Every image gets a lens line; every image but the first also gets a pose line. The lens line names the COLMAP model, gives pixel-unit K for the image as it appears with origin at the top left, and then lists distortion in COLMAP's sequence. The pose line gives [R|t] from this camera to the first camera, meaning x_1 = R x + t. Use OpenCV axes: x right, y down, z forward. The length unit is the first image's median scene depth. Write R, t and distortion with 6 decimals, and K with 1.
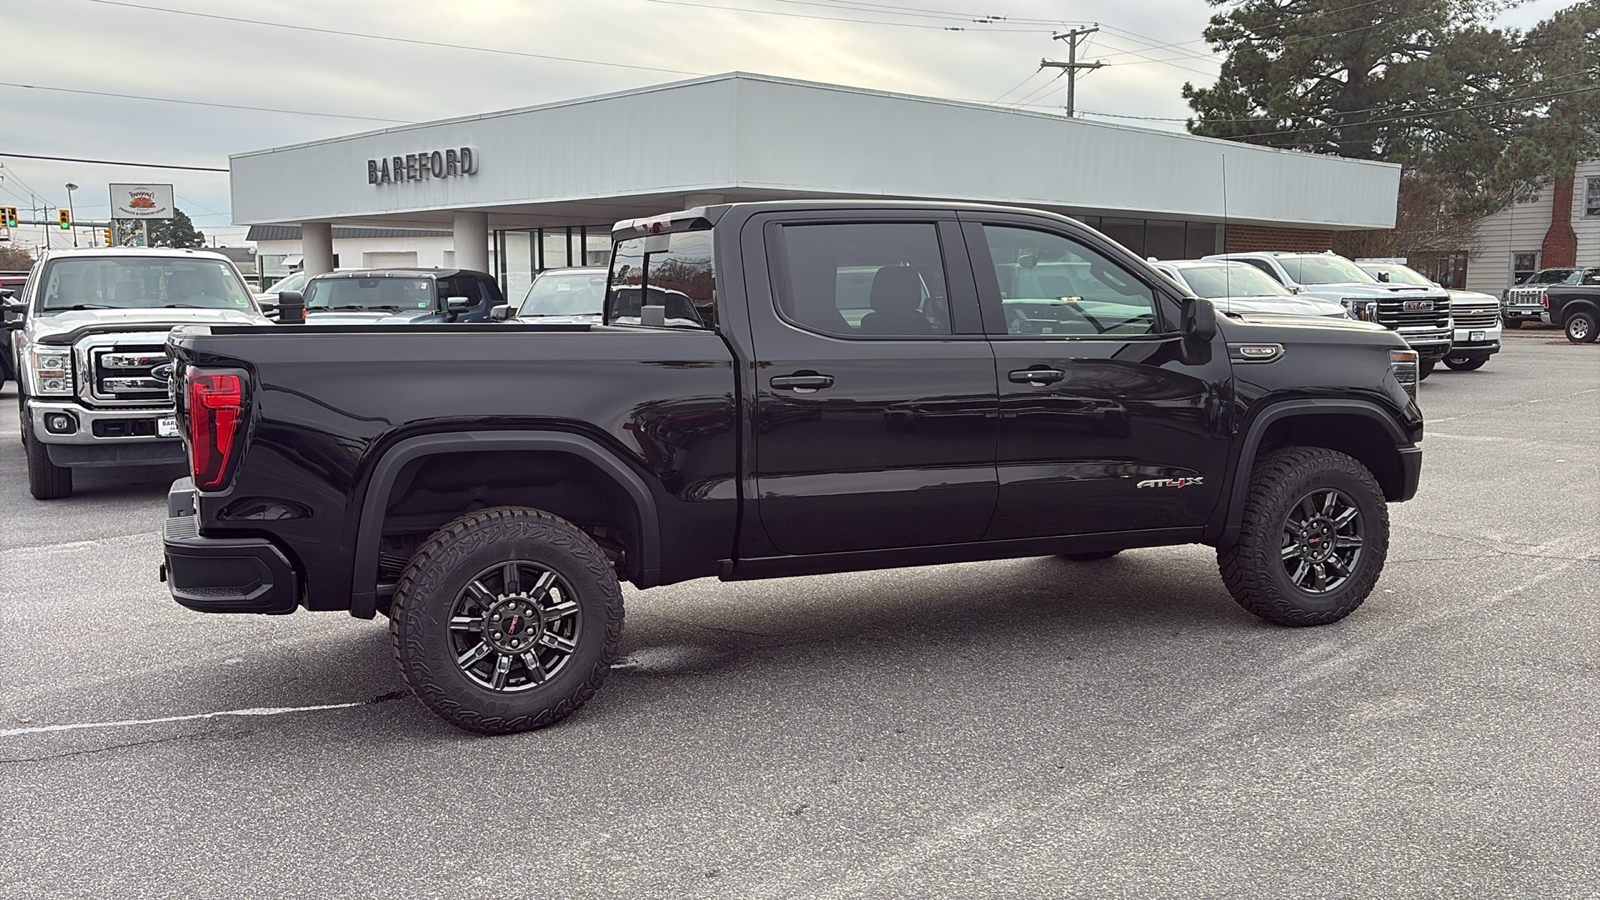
lens RADIAL K [[1370.7, 0, 773.6], [0, 1370.7, 456.8], [0, 0, 1]] dist [0.070780, -0.126467]
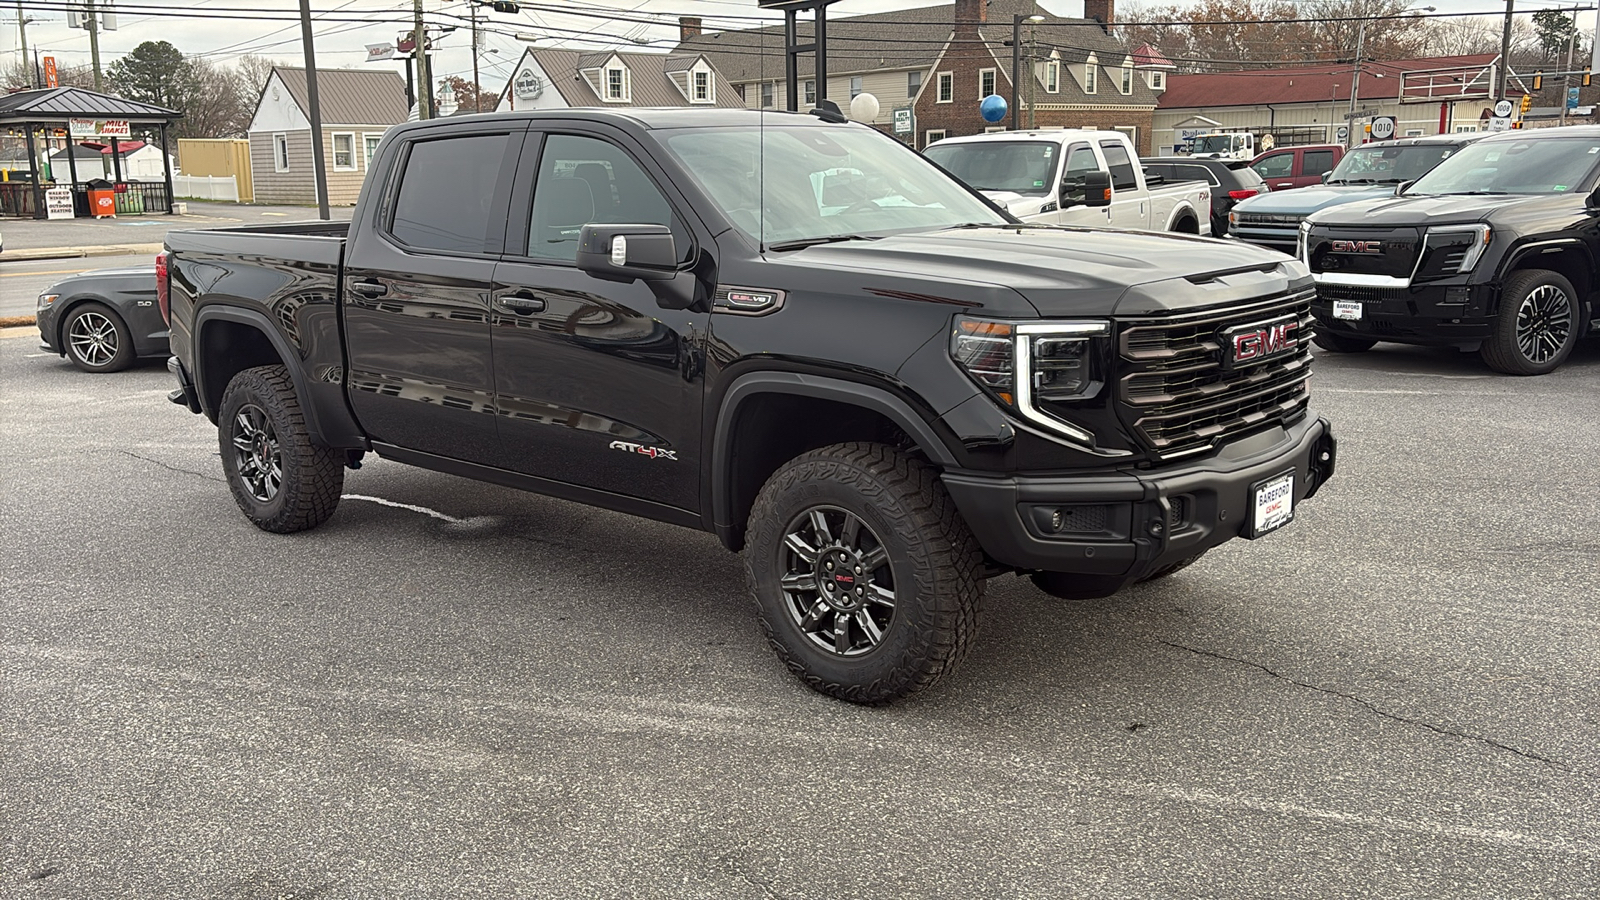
lens RADIAL K [[1389.8, 0, 769.7], [0, 1389.8, 448.2], [0, 0, 1]] dist [0.036460, -0.012532]
pose [[0.436163, 0.175398, -0.882608, 1.036192], [-0.089692, 0.984410, 0.151305, -0.112356], [0.895387, 0.013169, 0.445095, 0.694381]]
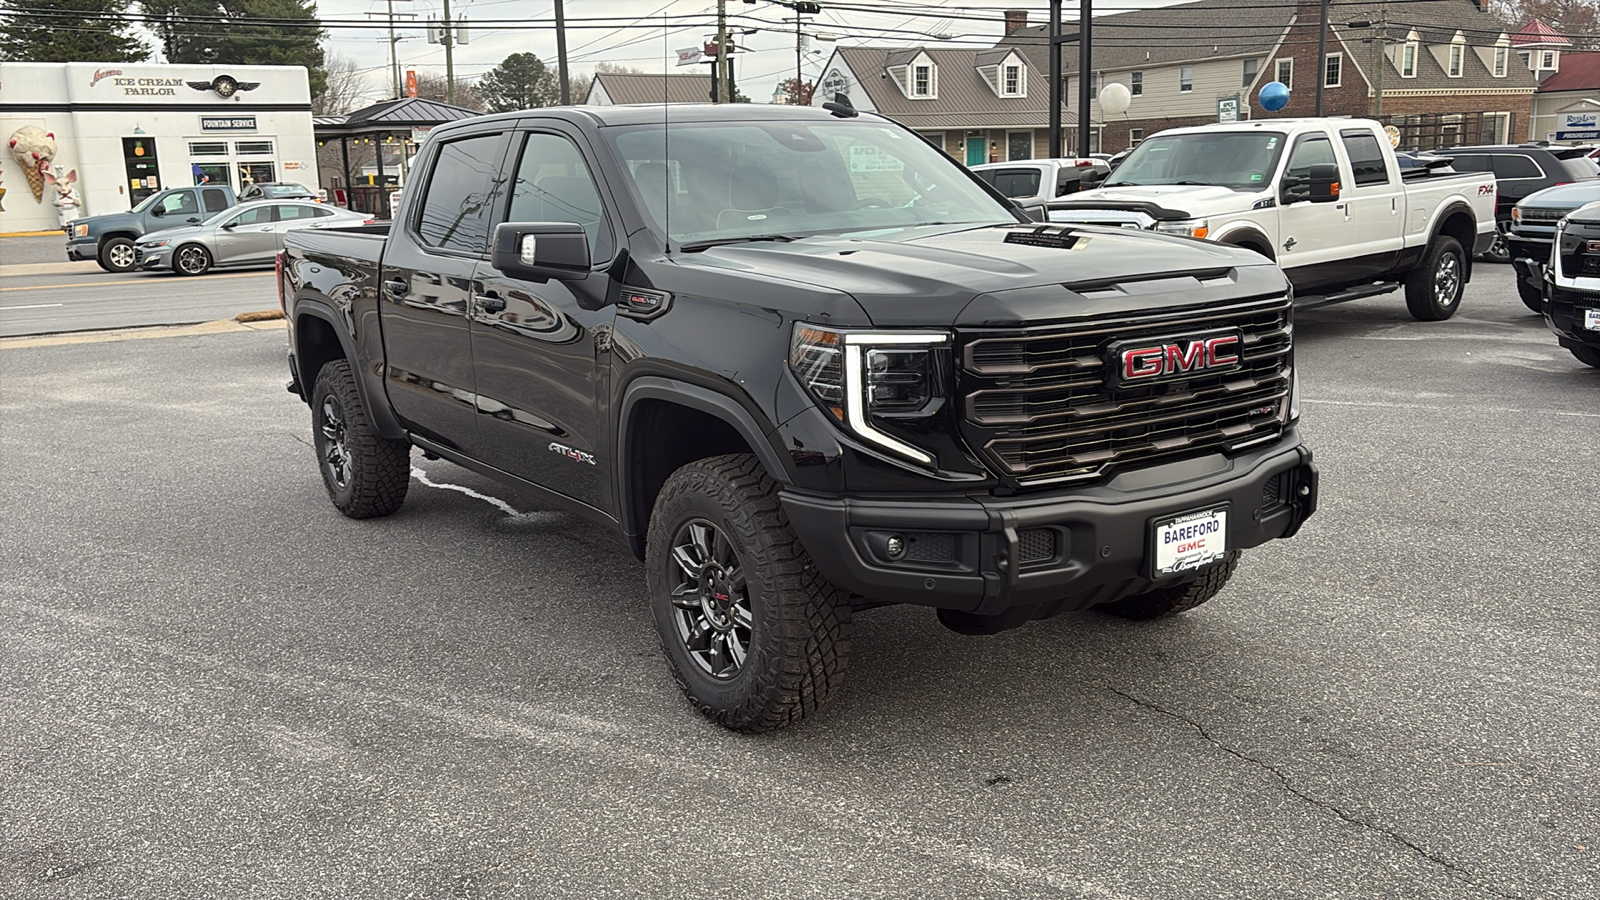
lens RADIAL K [[1396.3, 0, 759.9], [0, 1396.3, 449.5], [0, 0, 1]] dist [0.028044, -0.001827]
pose [[0.209249, 0.189222, -0.959380, 1.080598], [-0.088211, 0.980752, 0.174198, -0.133404], [0.973876, 0.048177, 0.221912, 0.917218]]
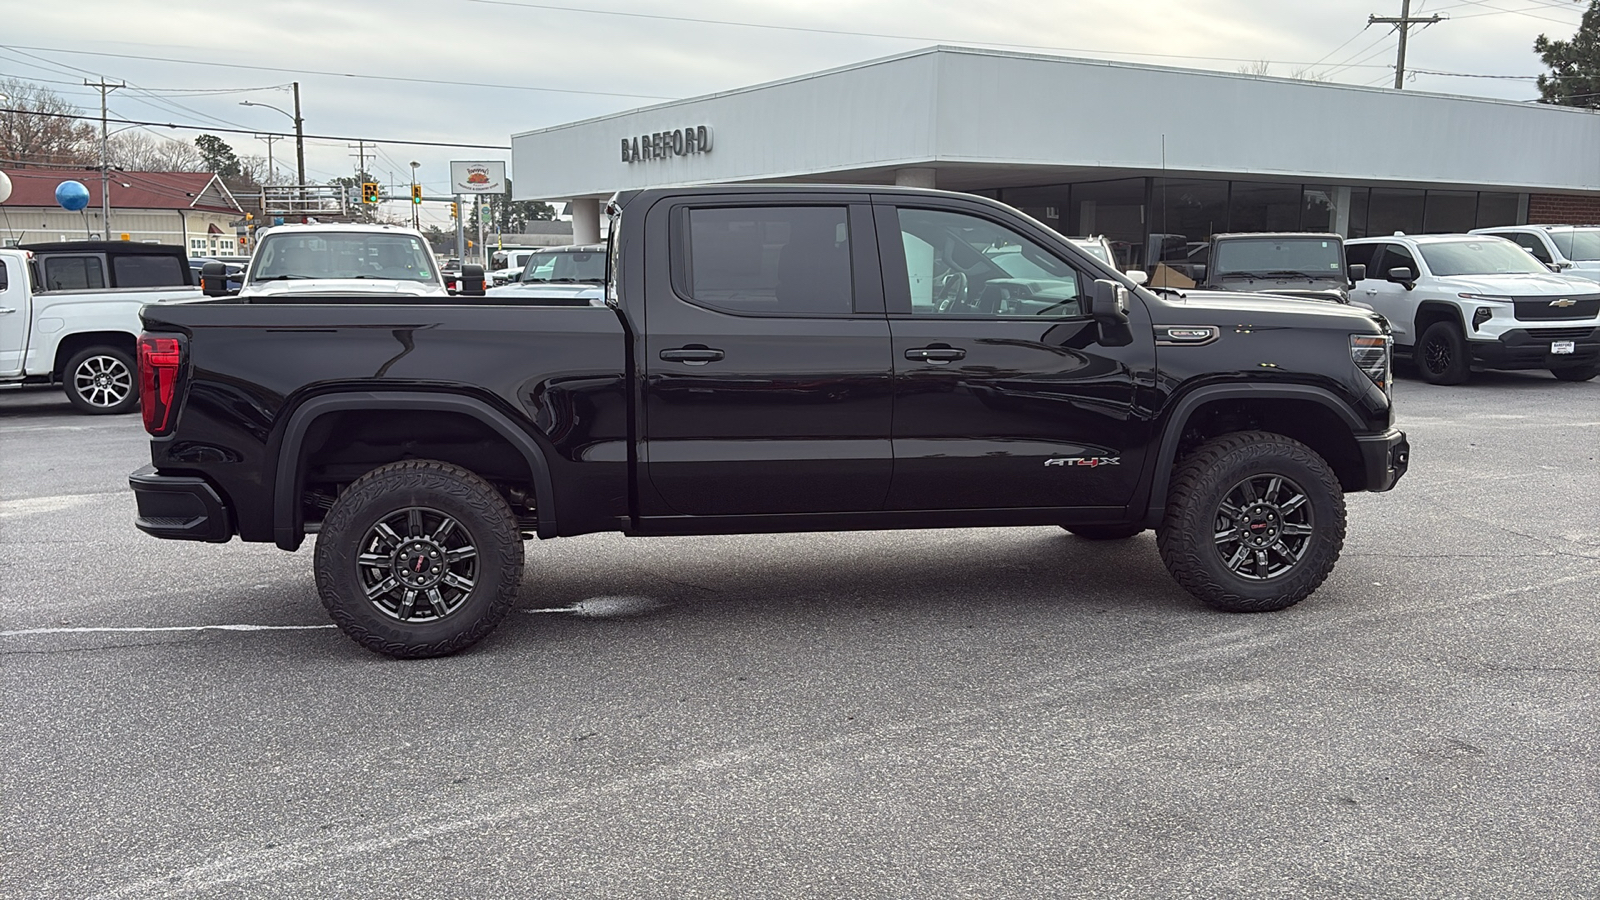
lens RADIAL K [[1378.7, 0, 808.2], [0, 1378.7, 468.9], [0, 0, 1]] dist [0.058775, -0.058673]
pose [[0.976692, 0.037189, -0.211398, 0.303084], [-0.031274, 0.999022, 0.031253, -0.001533], [0.212354, -0.023913, 0.976900, -0.039051]]
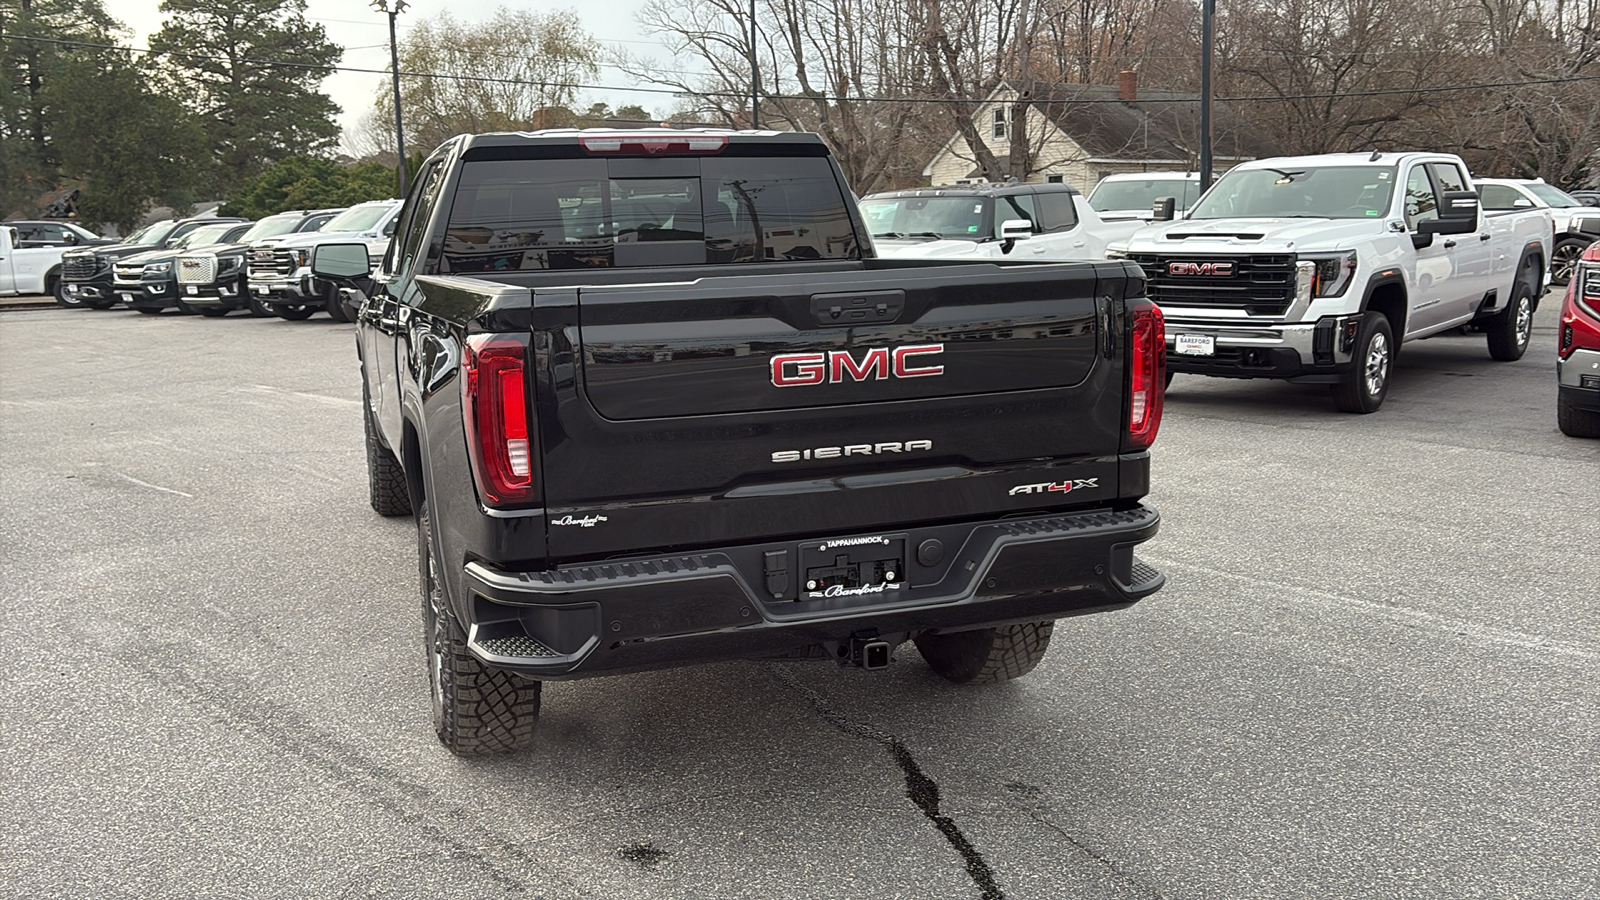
lens RADIAL K [[1406.1, 0, 800.0], [0, 1406.1, 450.0], [0, 0, 1]] dist [0.015315, -0.003551]
pose [[0.031834, -0.161685, 0.986329, -0.971299], [0.142837, 0.977436, 0.155618, -0.111339], [-0.989234, 0.135930, 0.054210, 0.894453]]
